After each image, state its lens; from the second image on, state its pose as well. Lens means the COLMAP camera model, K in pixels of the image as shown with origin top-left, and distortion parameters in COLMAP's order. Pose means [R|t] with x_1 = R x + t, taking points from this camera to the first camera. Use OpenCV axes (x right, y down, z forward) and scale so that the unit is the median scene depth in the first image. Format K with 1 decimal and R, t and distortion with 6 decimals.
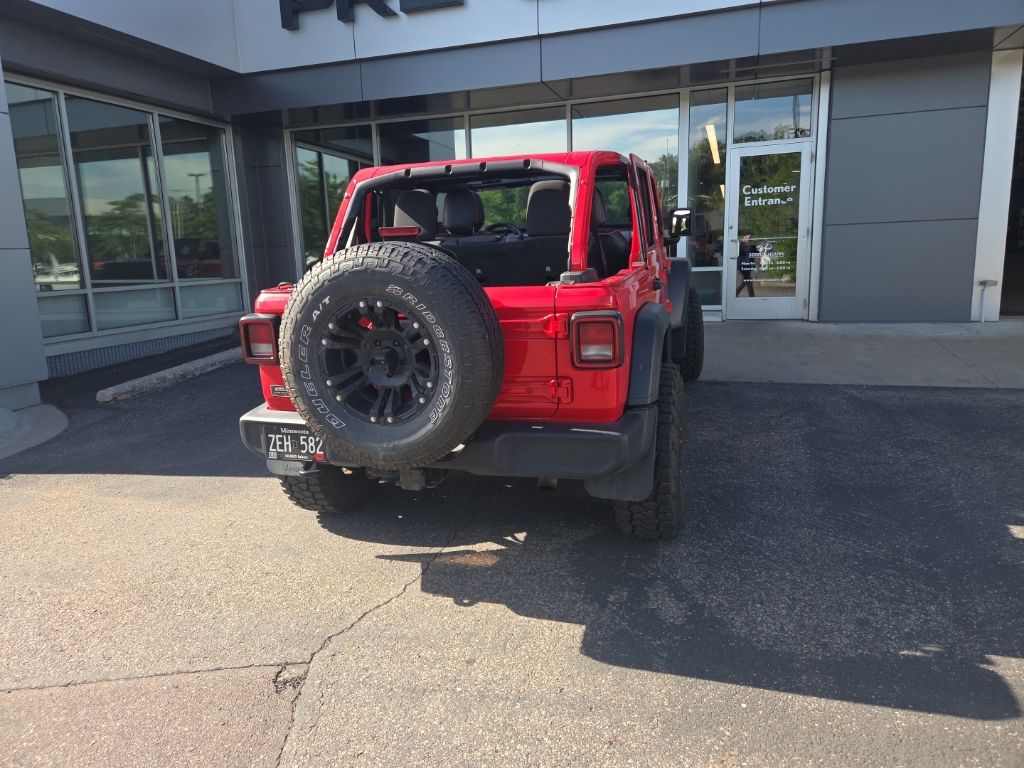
lens RADIAL K [[683.2, 0, 501.8], [0, 683.2, 363.0], [0, 0, 1]] dist [0.068164, -0.051488]
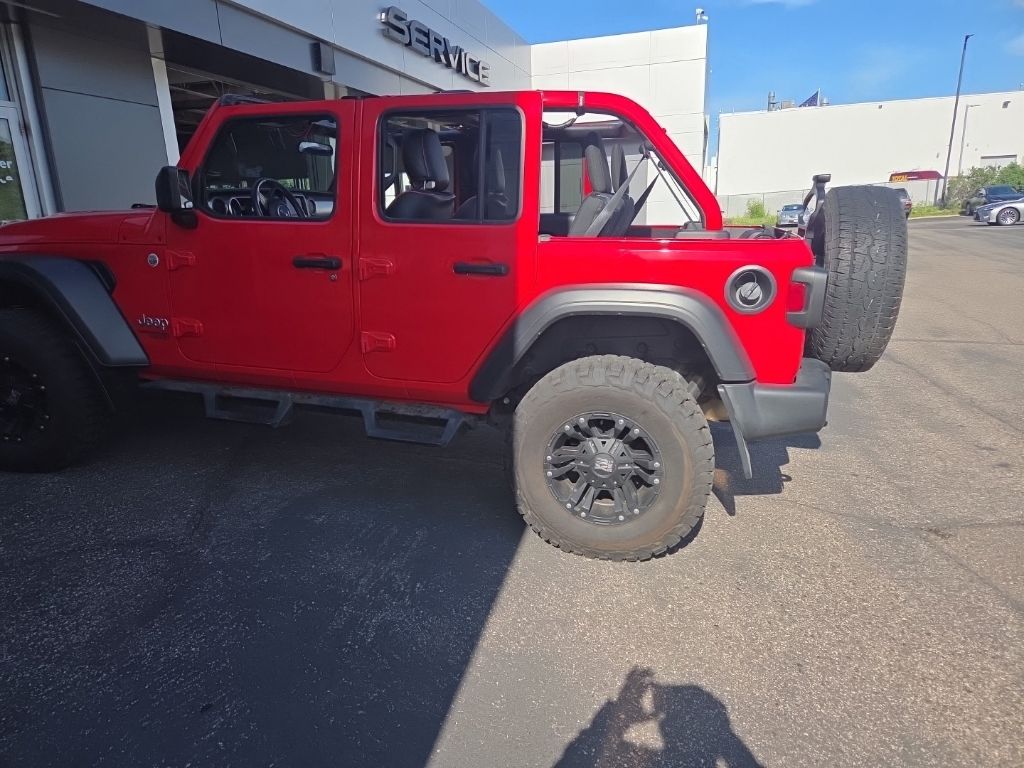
lens RADIAL K [[683.2, 0, 501.3], [0, 683.2, 381.0], [0, 0, 1]] dist [0.068164, -0.051488]
pose [[-0.018647, -0.204676, 0.978652, -1.091133], [0.201559, 0.957957, 0.204188, -0.168624], [-0.979299, 0.201064, 0.023391, 1.250134]]
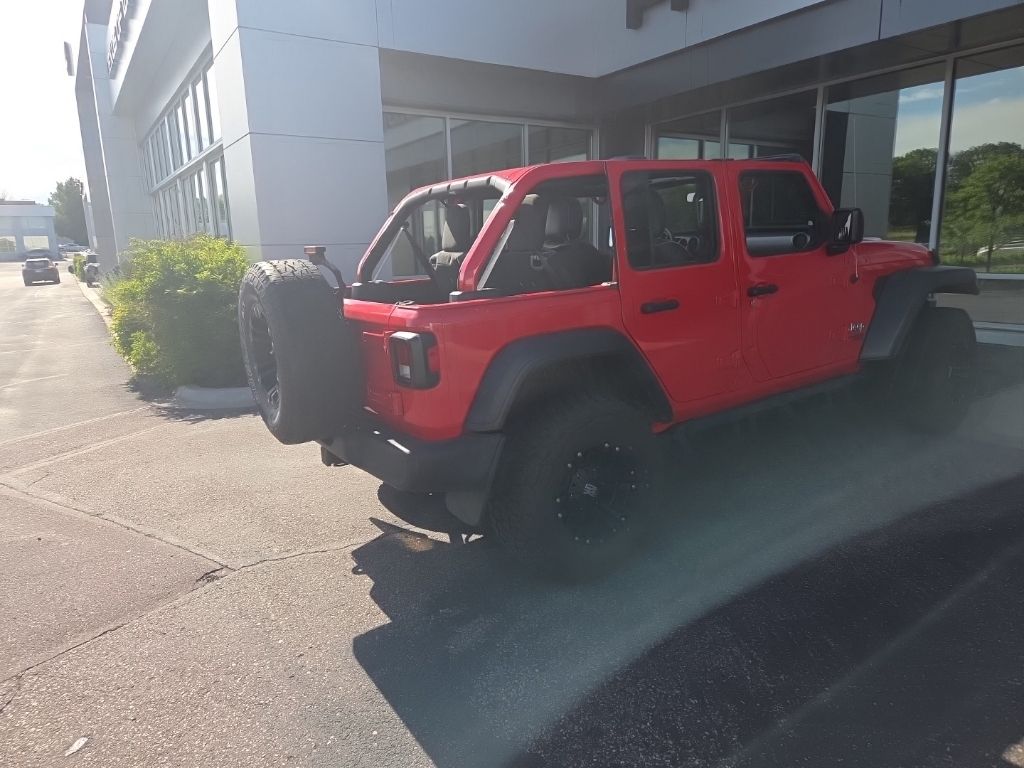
lens RADIAL K [[683.2, 0, 500.7], [0, 683.2, 373.9], [0, 0, 1]] dist [0.068164, -0.051488]
pose [[0.767101, 0.135517, -0.627050, 0.699982], [-0.110028, 0.990743, 0.079516, -0.085736], [0.632020, 0.007996, 0.774910, 0.214934]]
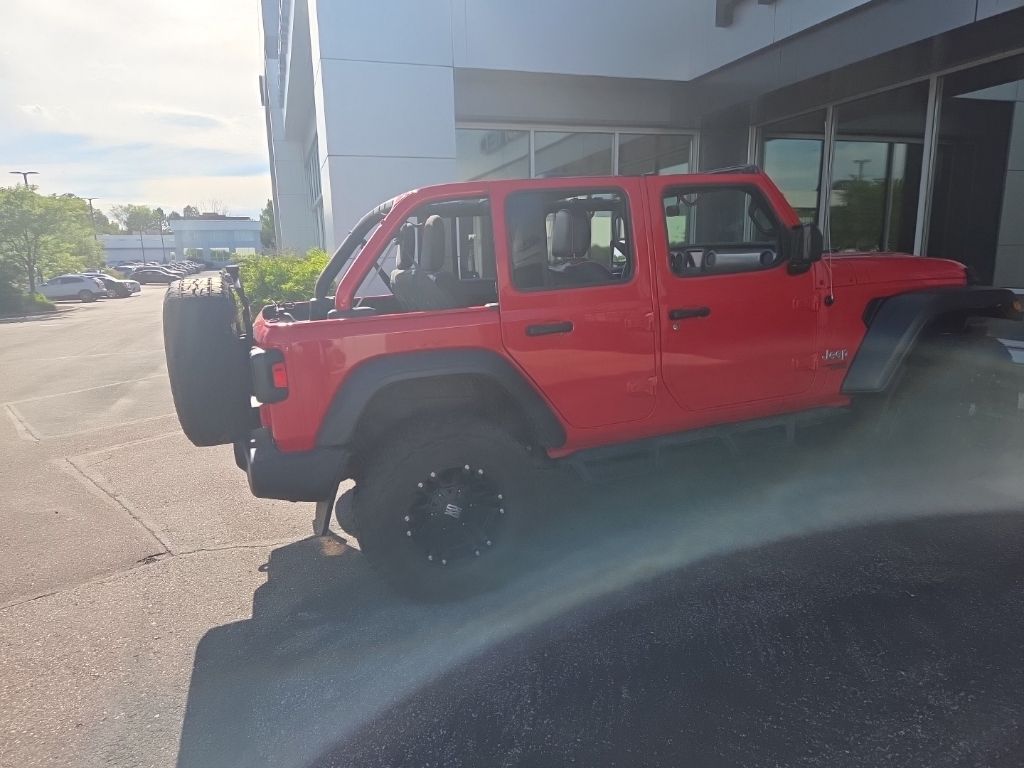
lens RADIAL K [[681.1, 0, 500.7], [0, 681.1, 383.5], [0, 0, 1]] dist [0.066361, -0.051419]
pose [[0.591866, 0.166237, -0.788708, 0.967935], [-0.129114, 0.985419, 0.110808, -0.149438], [0.795628, 0.036249, 0.604700, 0.494866]]
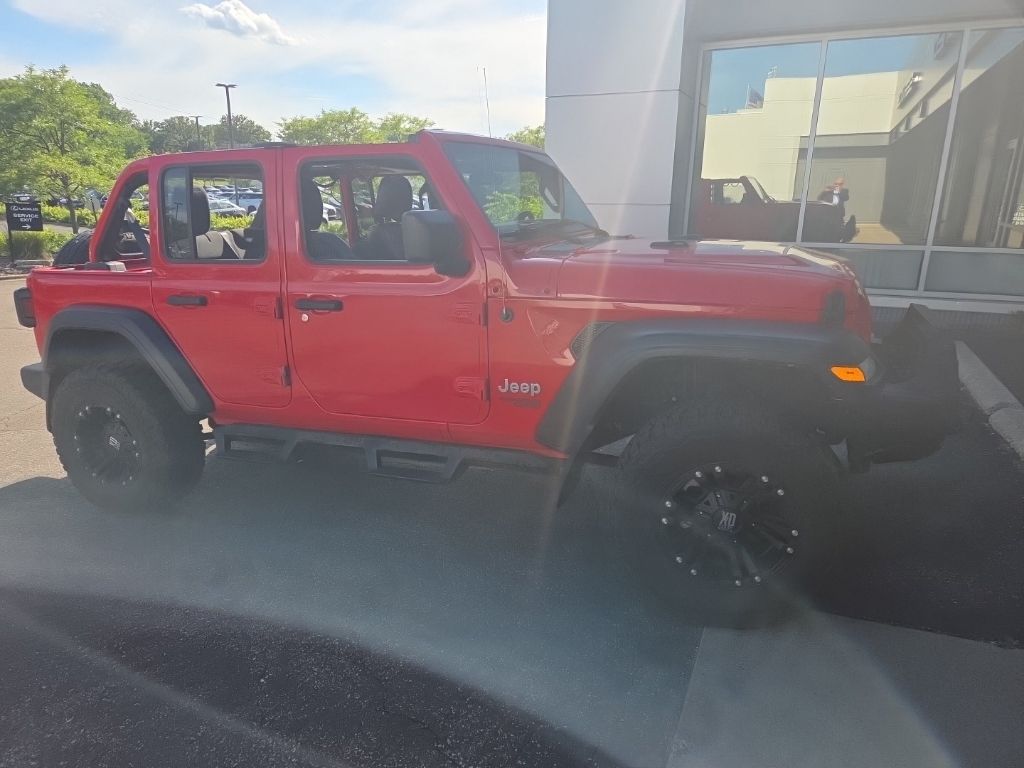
lens RADIAL K [[681.1, 0, 504.8], [0, 681.1, 392.0], [0, 0, 1]] dist [0.066361, -0.051419]
pose [[-0.096470, 0.315973, -0.943851, 1.186644], [-0.165844, 0.929915, 0.328258, -0.408373], [0.981422, 0.188199, -0.037306, 1.628200]]
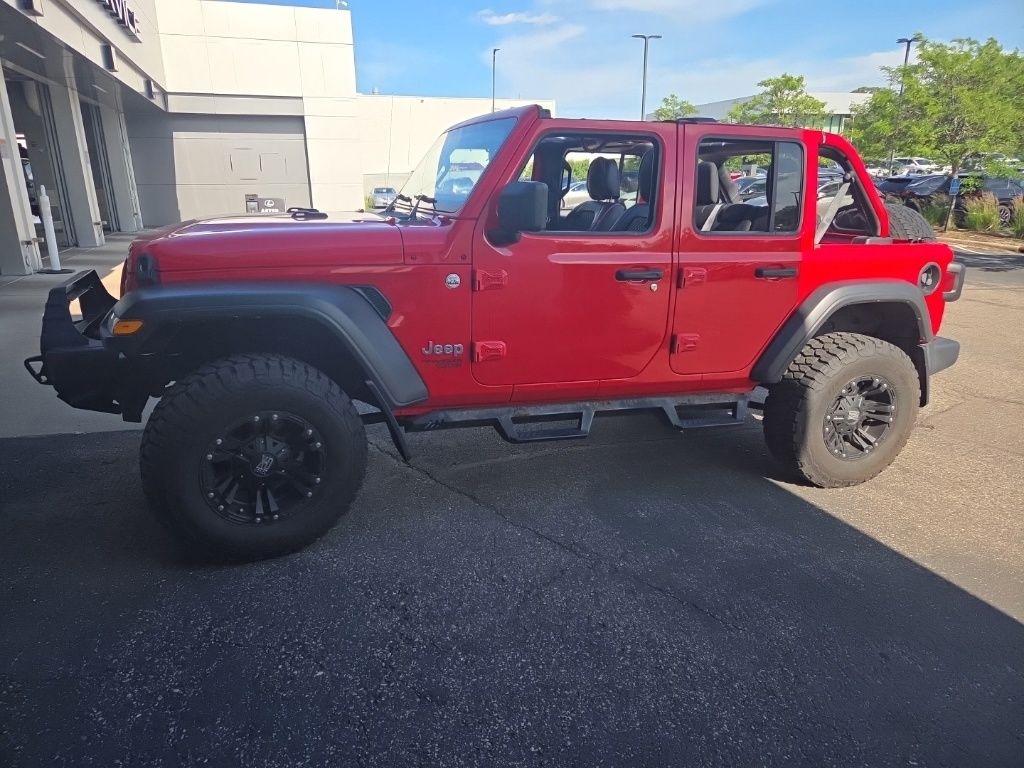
lens RADIAL K [[683.2, 0, 503.4], [0, 683.2, 377.2], [0, 0, 1]] dist [0.068164, -0.051488]
pose [[-0.593283, -0.185133, 0.783416, -0.831575], [0.162369, 0.925672, 0.341712, -0.407348], [-0.788449, 0.329934, -0.519126, 2.172908]]
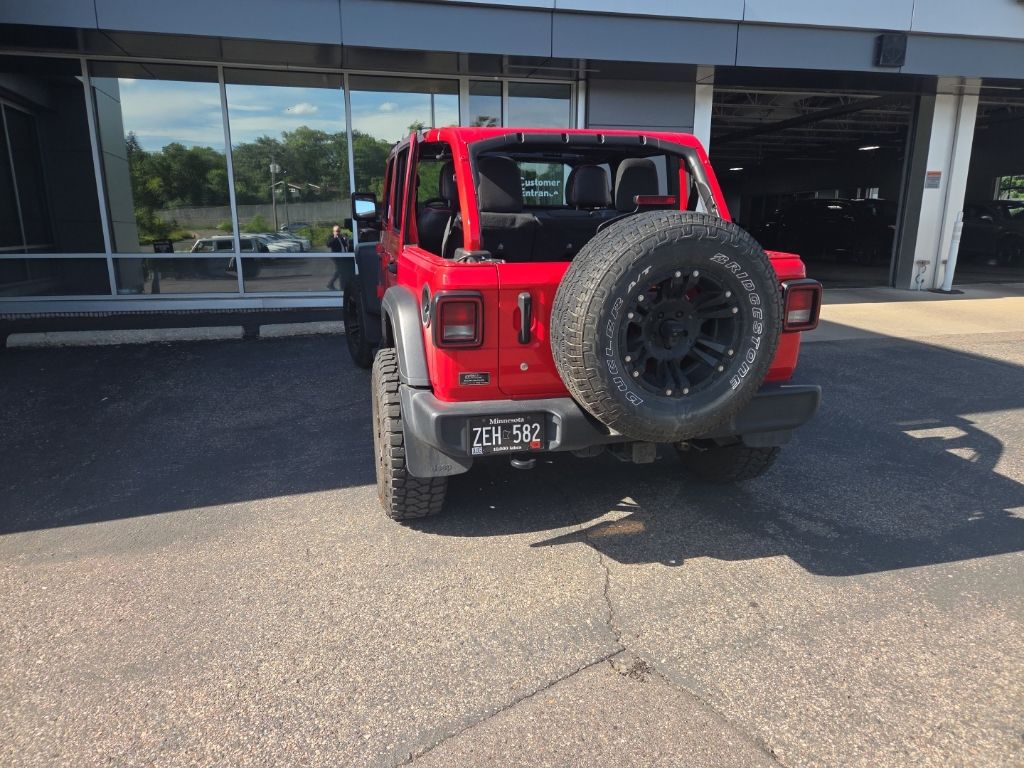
lens RADIAL K [[683.2, 0, 508.6], [0, 683.2, 382.9], [0, 0, 1]] dist [0.068164, -0.051488]
pose [[0.848157, -0.084339, 0.522987, -0.680394], [0.060505, 0.996207, 0.062529, -0.005029], [-0.526277, -0.021391, 0.850044, 0.213632]]
